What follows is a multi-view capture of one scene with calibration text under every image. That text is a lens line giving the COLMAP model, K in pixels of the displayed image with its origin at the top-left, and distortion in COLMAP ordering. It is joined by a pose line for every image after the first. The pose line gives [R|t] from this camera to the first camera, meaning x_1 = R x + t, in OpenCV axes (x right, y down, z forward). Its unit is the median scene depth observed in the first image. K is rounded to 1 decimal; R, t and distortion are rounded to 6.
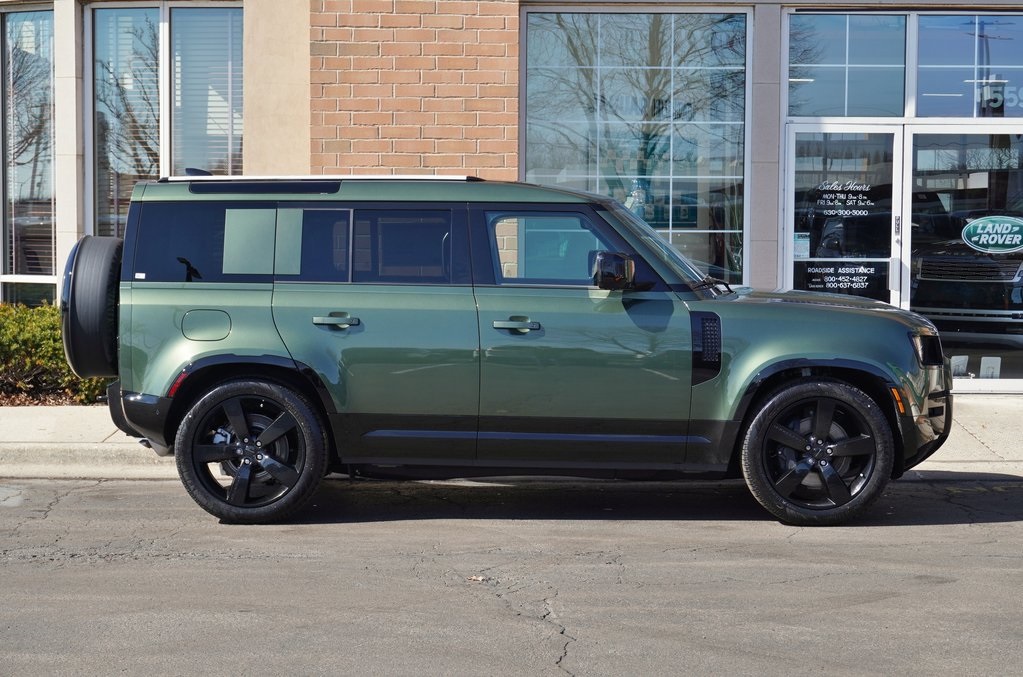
lens RADIAL K [[1781.8, 0, 511.5], [0, 1781.8, 338.5], [0, 0, 1]] dist [0.156366, 0.267204]
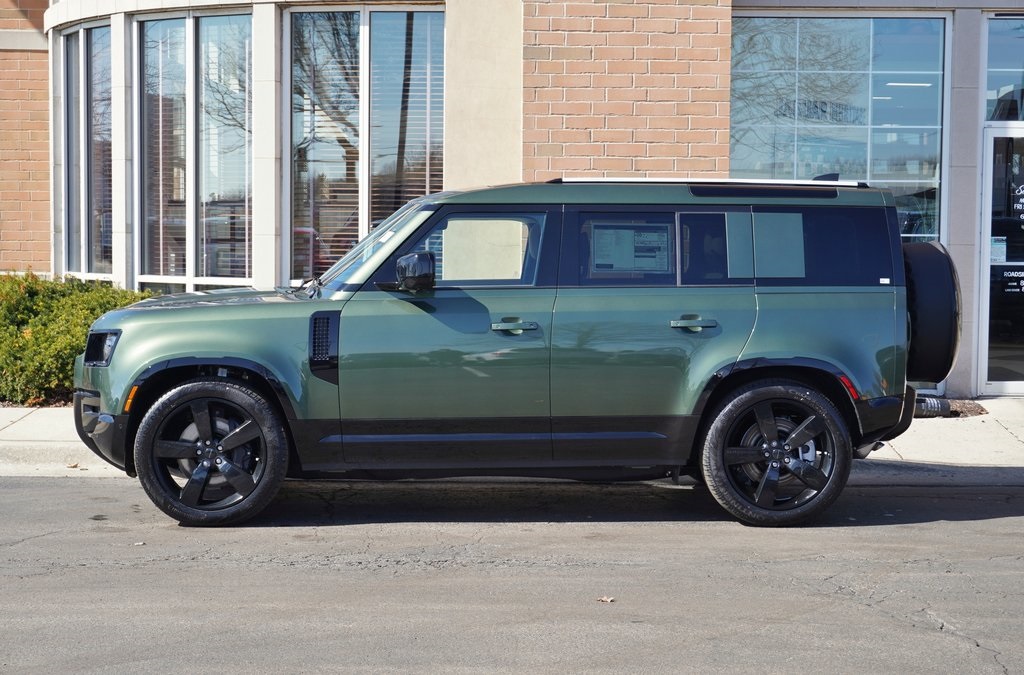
lens RADIAL K [[1783.5, 0, 512.0], [0, 1783.5, 337.5], [0, 0, 1]] dist [0.156366, 0.267204]
pose [[0.999167, 0.001562, 0.040775, -0.151616], [-0.001488, 0.999997, -0.001846, -0.000331], [-0.040778, 0.001784, 0.999167, -0.000542]]
